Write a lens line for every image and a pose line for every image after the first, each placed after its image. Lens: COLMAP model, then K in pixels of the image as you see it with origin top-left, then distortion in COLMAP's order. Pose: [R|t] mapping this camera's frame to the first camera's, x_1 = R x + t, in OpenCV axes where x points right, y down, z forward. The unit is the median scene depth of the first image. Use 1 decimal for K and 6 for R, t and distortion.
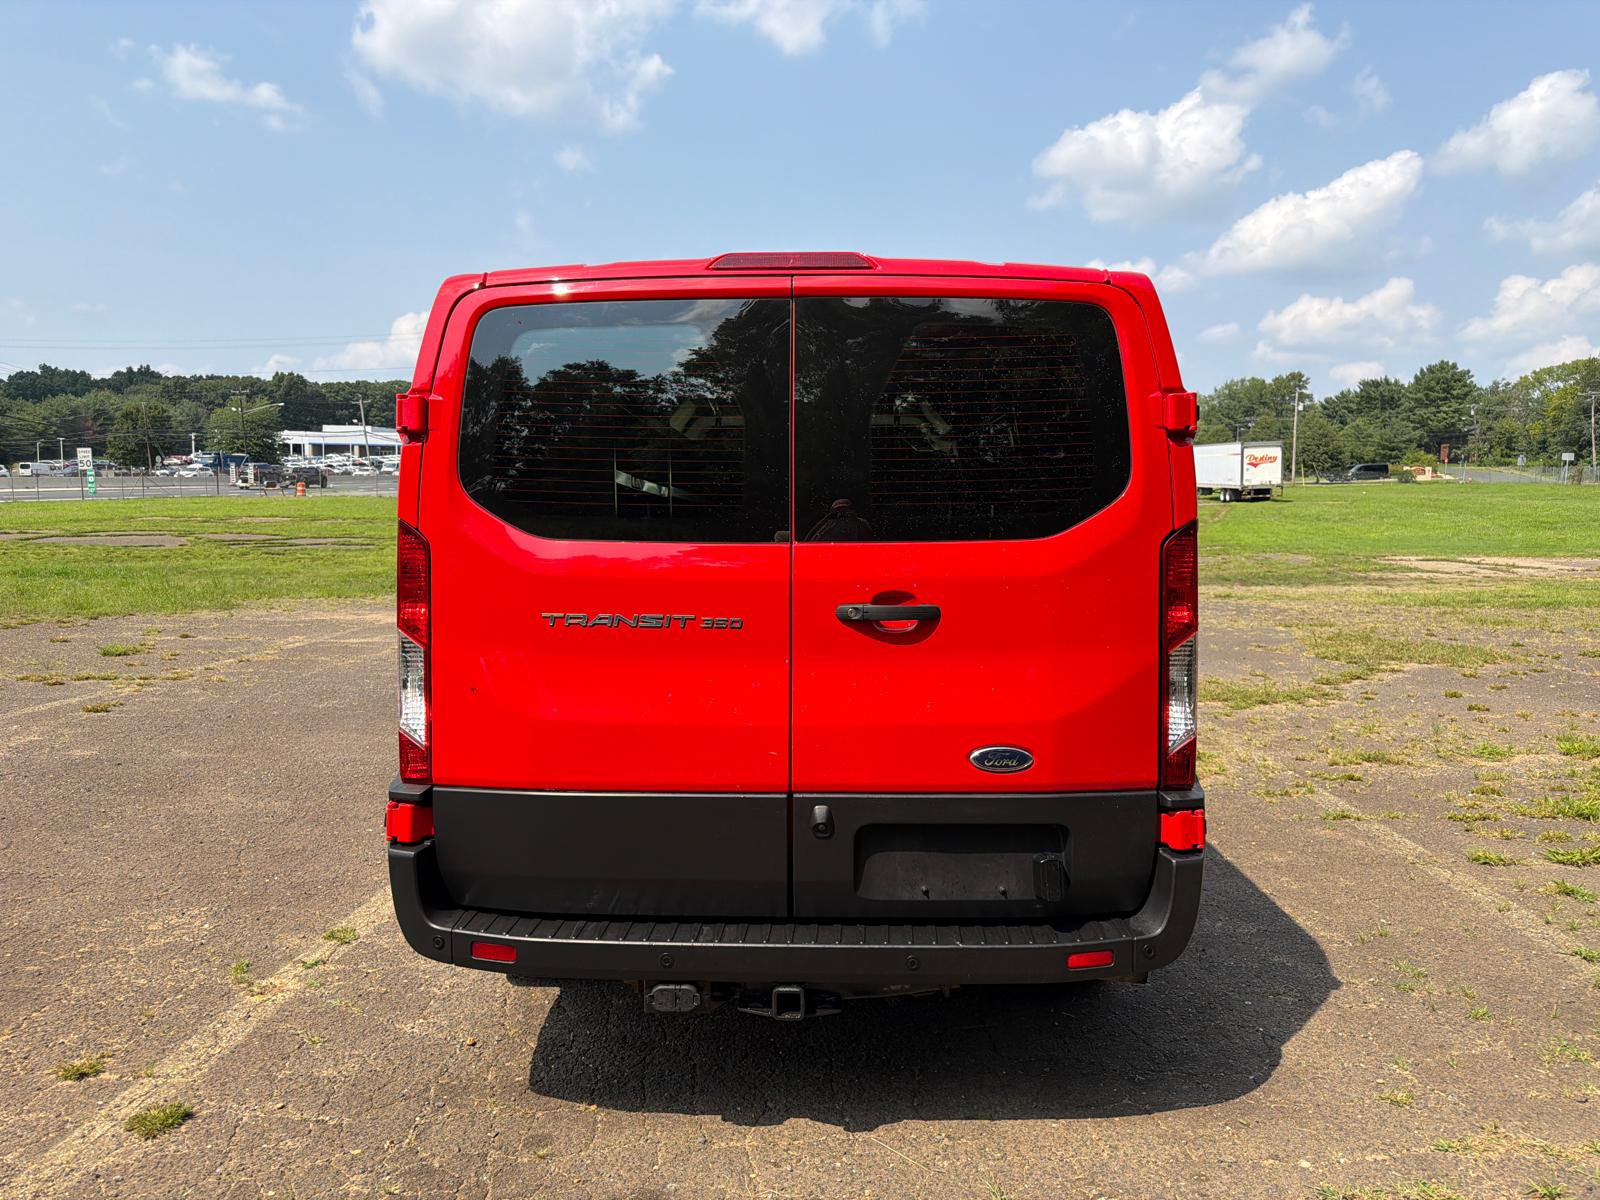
lens RADIAL K [[1145.2, 0, 792.0], [0, 1145.2, 591.3], [0, 0, 1]] dist [-0.002669, -0.005612]
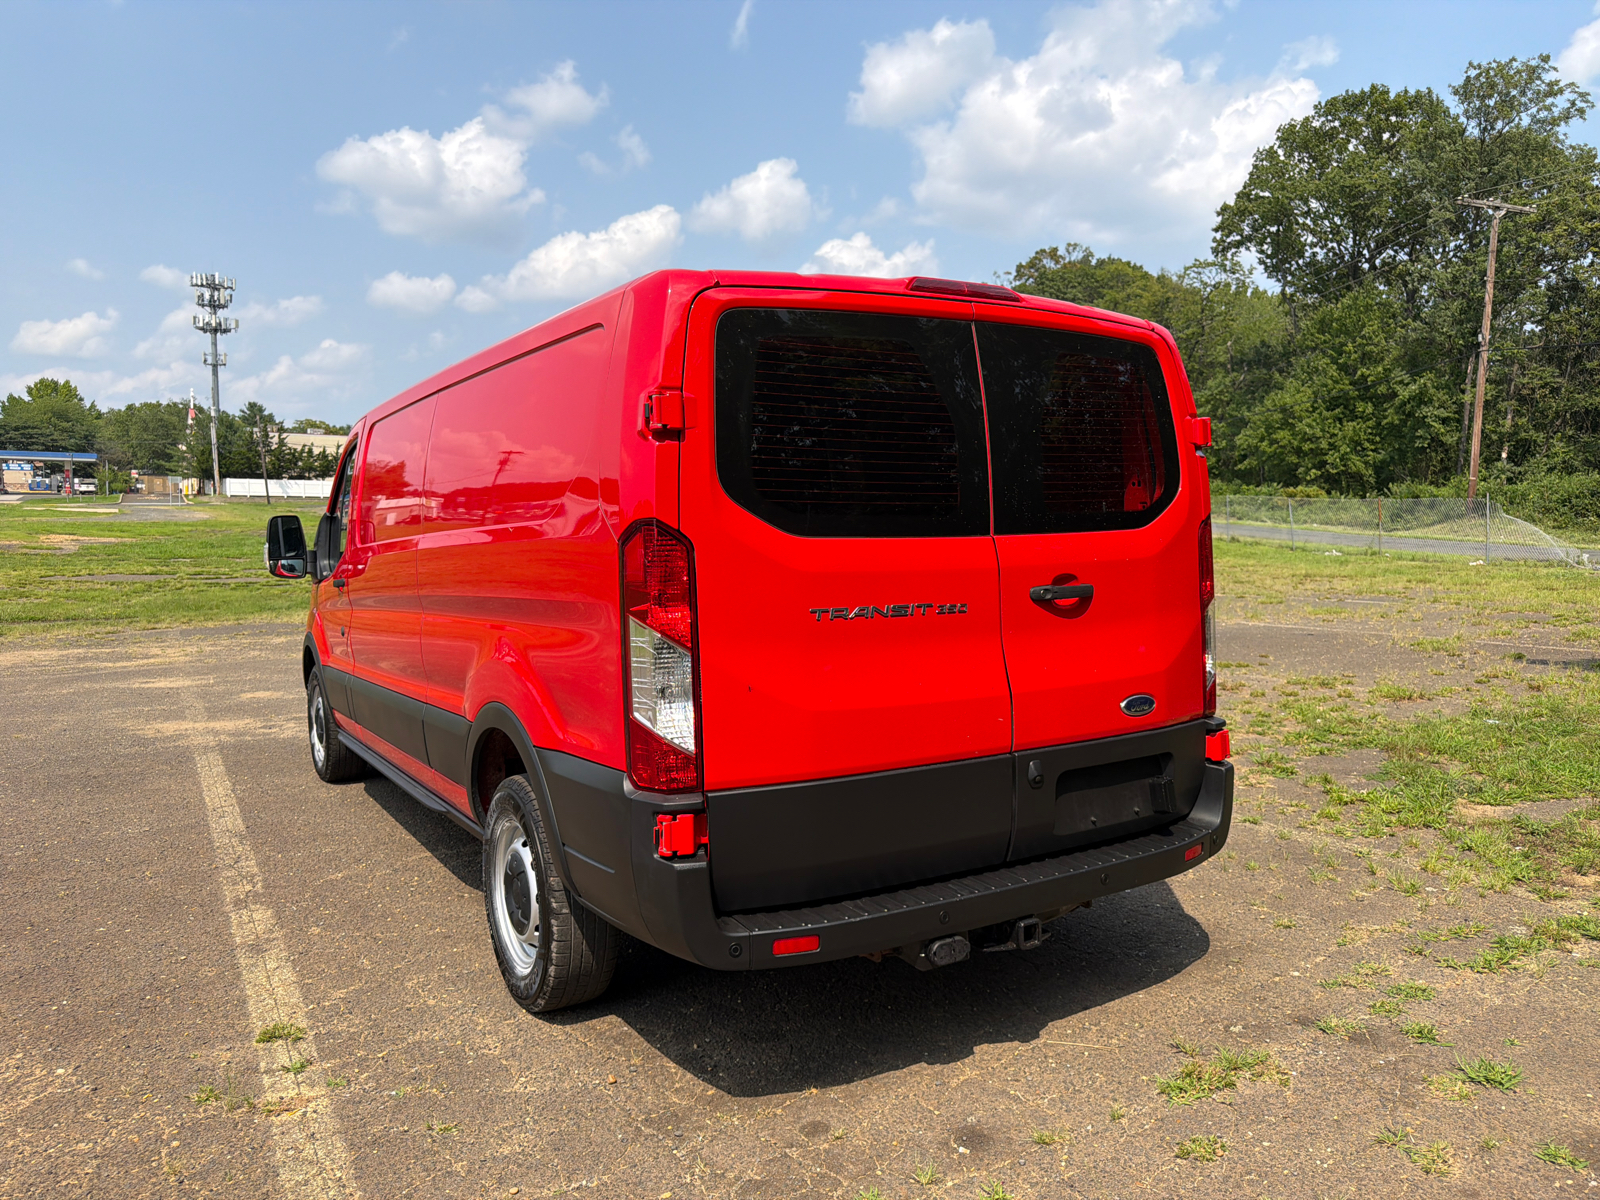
lens RADIAL K [[1148.6, 0, 803.0], [0, 1148.6, 596.6], [0, 0, 1]] dist [0.000380, -0.004363]
pose [[0.831219, -0.043814, 0.554216, -0.393368], [0.049348, 0.998769, 0.004945, 0.001619], [-0.553750, 0.023239, 0.832358, 0.074125]]
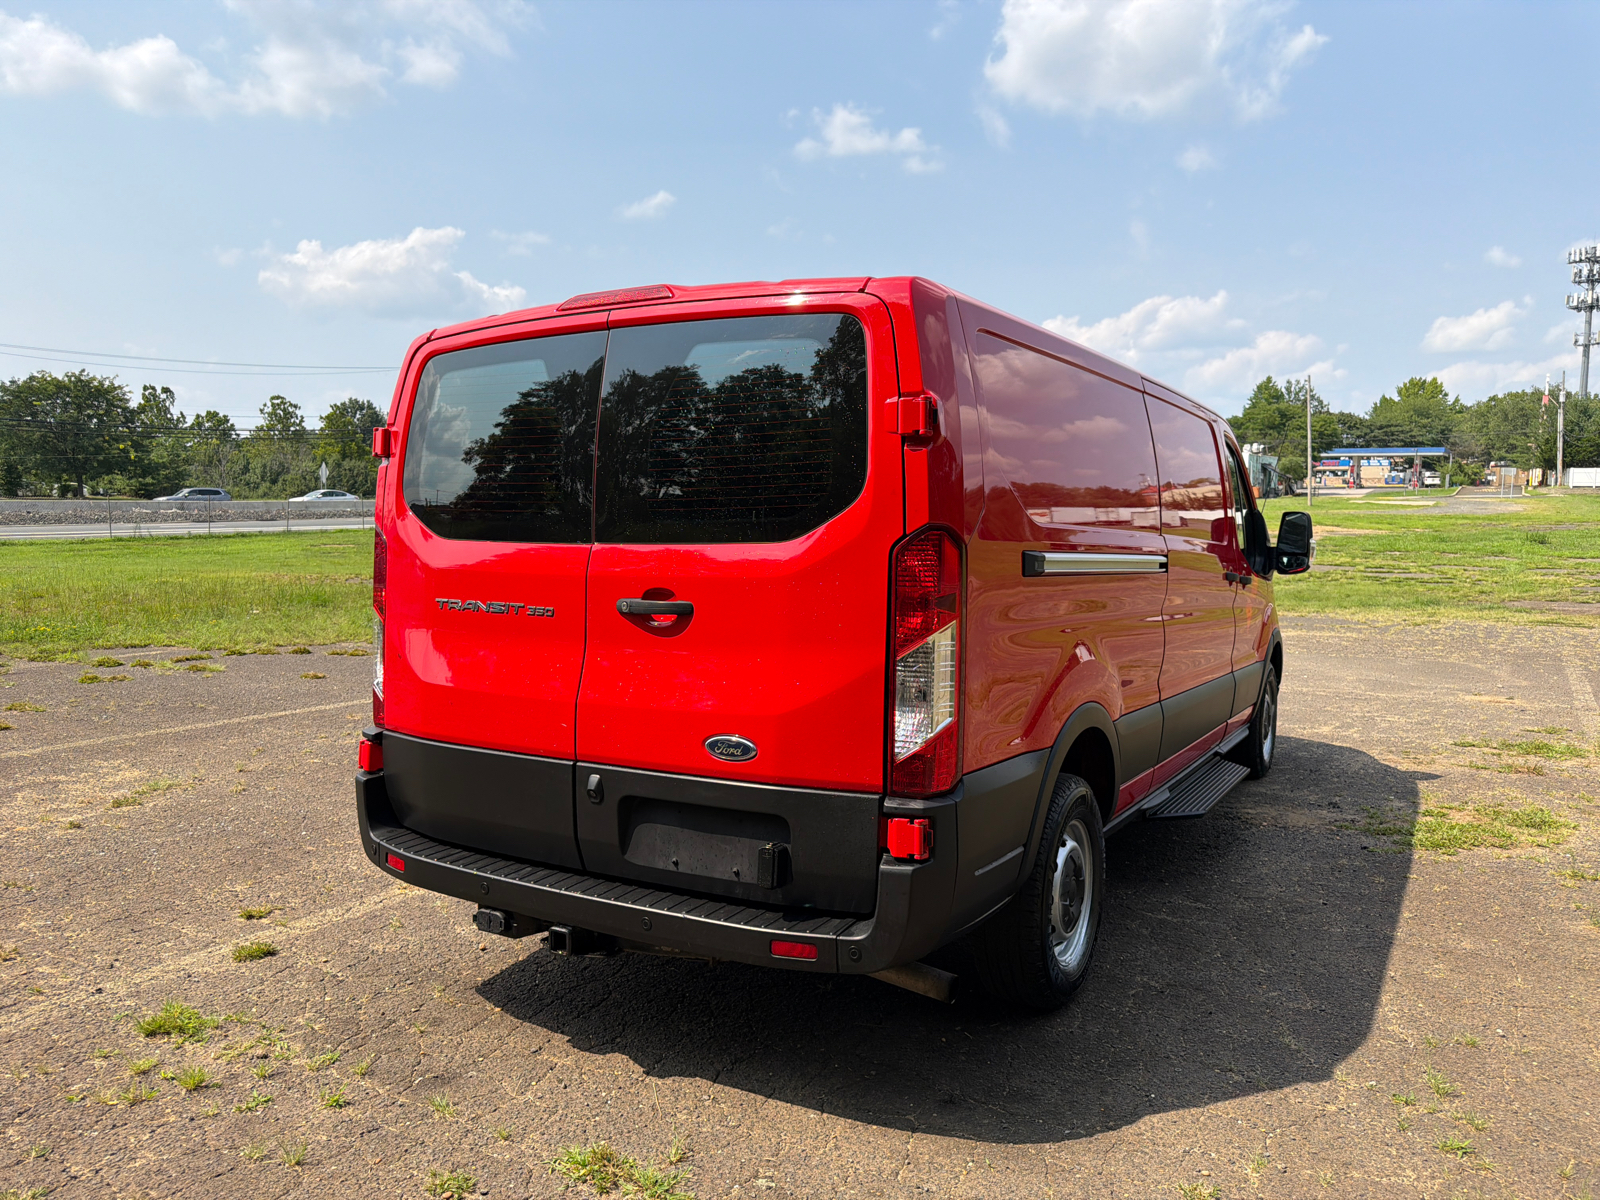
lens RADIAL K [[1148.6, 0, 803.0], [0, 1148.6, 596.6], [0, 0, 1]] dist [0.000380, -0.004363]
pose [[0.875432, 0.032938, -0.482218, 0.363203], [-0.035563, 0.999361, 0.003700, -0.000727], [0.482032, 0.013910, 0.876043, 0.045766]]
